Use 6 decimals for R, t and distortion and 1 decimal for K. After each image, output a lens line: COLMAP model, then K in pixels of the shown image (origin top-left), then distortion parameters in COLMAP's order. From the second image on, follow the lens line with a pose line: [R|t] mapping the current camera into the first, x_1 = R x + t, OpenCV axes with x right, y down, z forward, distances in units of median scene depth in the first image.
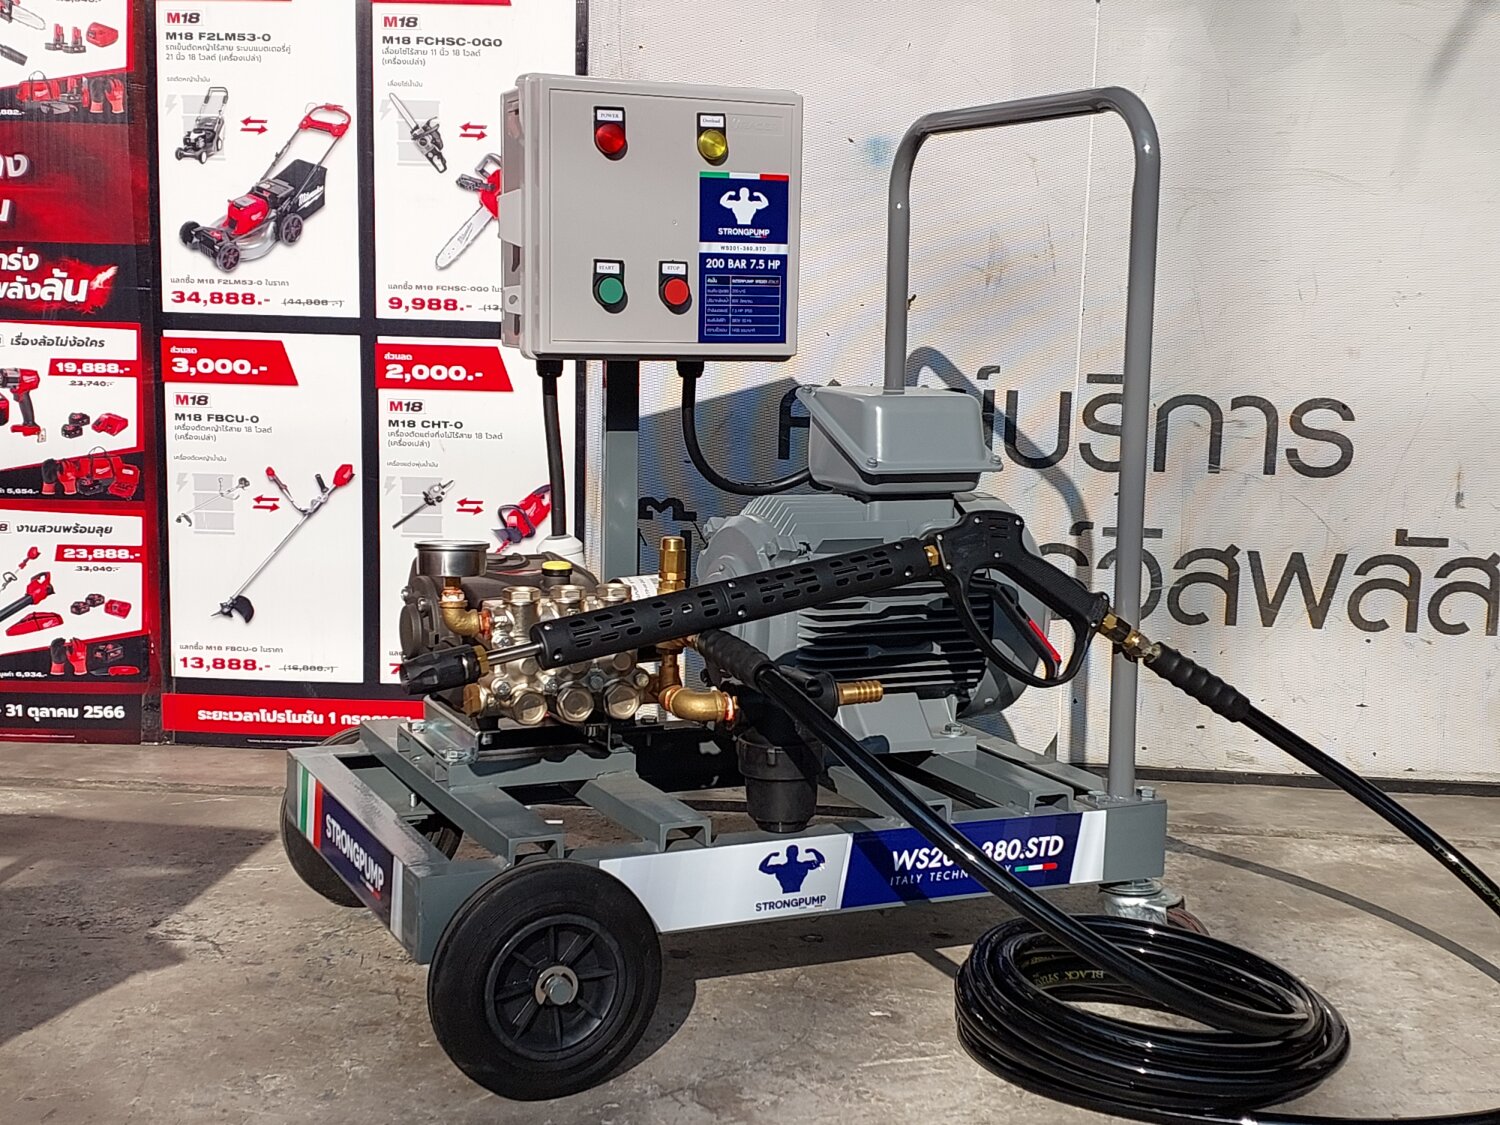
lens RADIAL K [[2038.0, 0, 680.8], [0, 2038.0, 564.0], [0, 0, 1]] dist [0.124621, -1.167512]
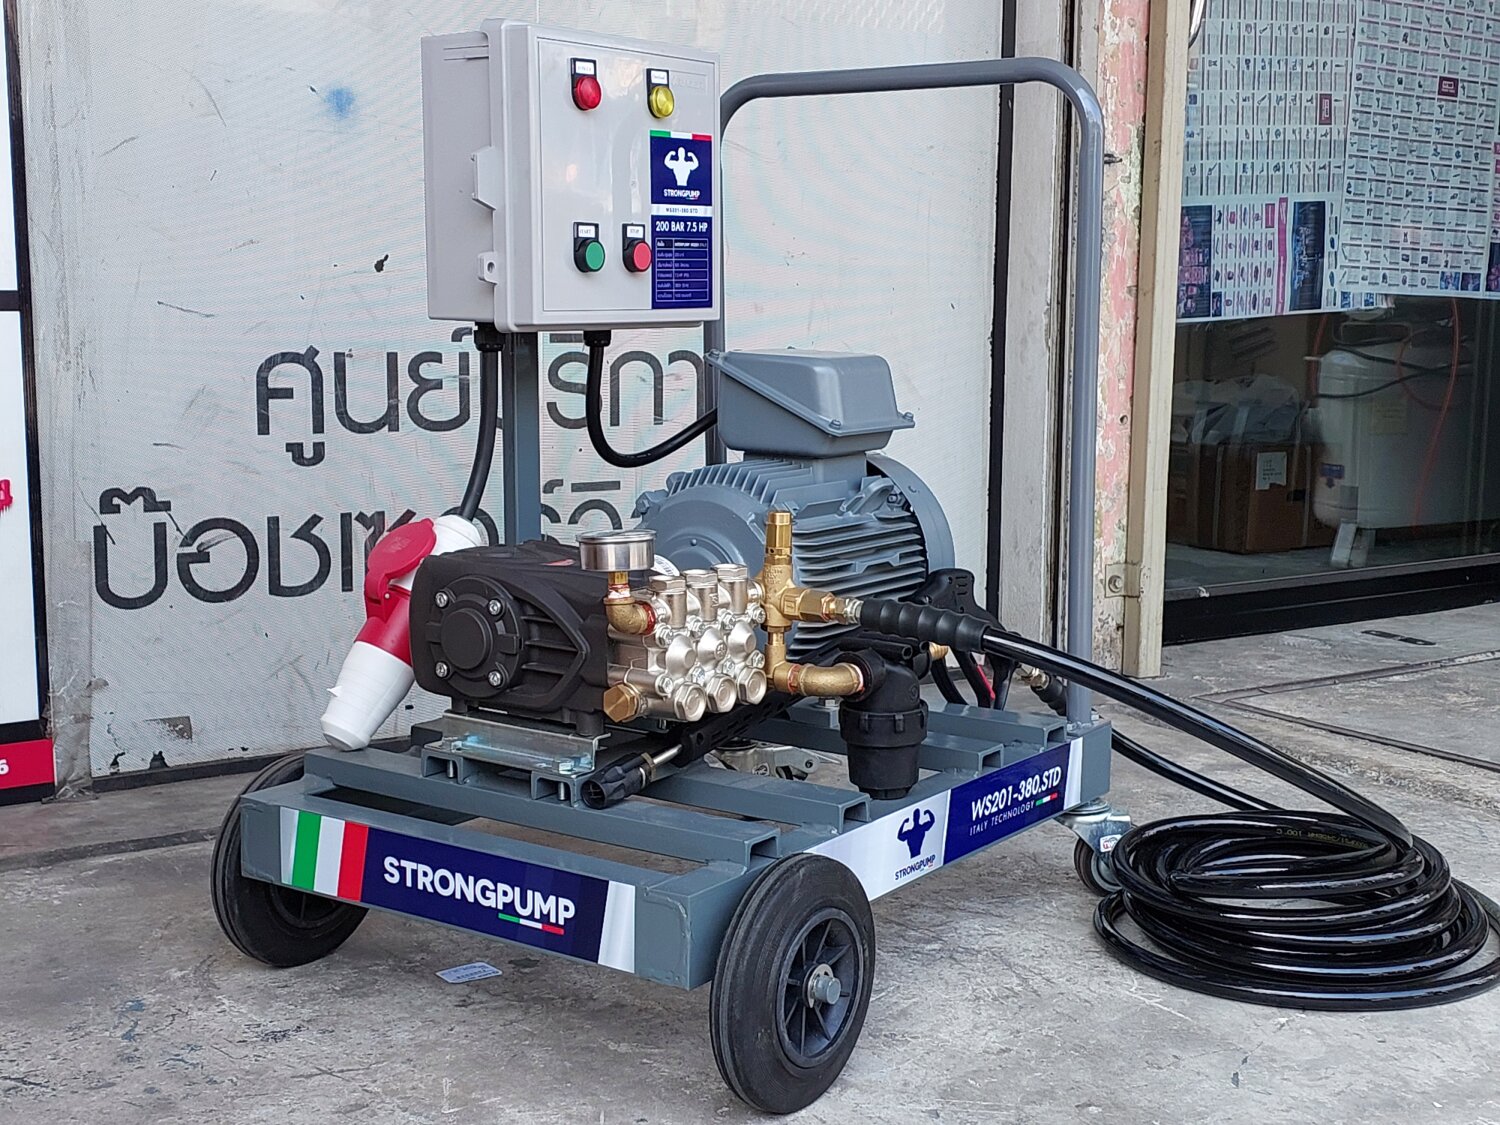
lens RADIAL K [[2038.0, 0, 680.8], [0, 2038.0, 564.0], [0, 0, 1]] dist [0.124621, -1.167512]
pose [[0.857756, -0.084246, 0.507106, -0.476788], [0.073638, 0.996443, 0.040983, -0.027975], [-0.508755, 0.002189, 0.860909, 0.171055]]
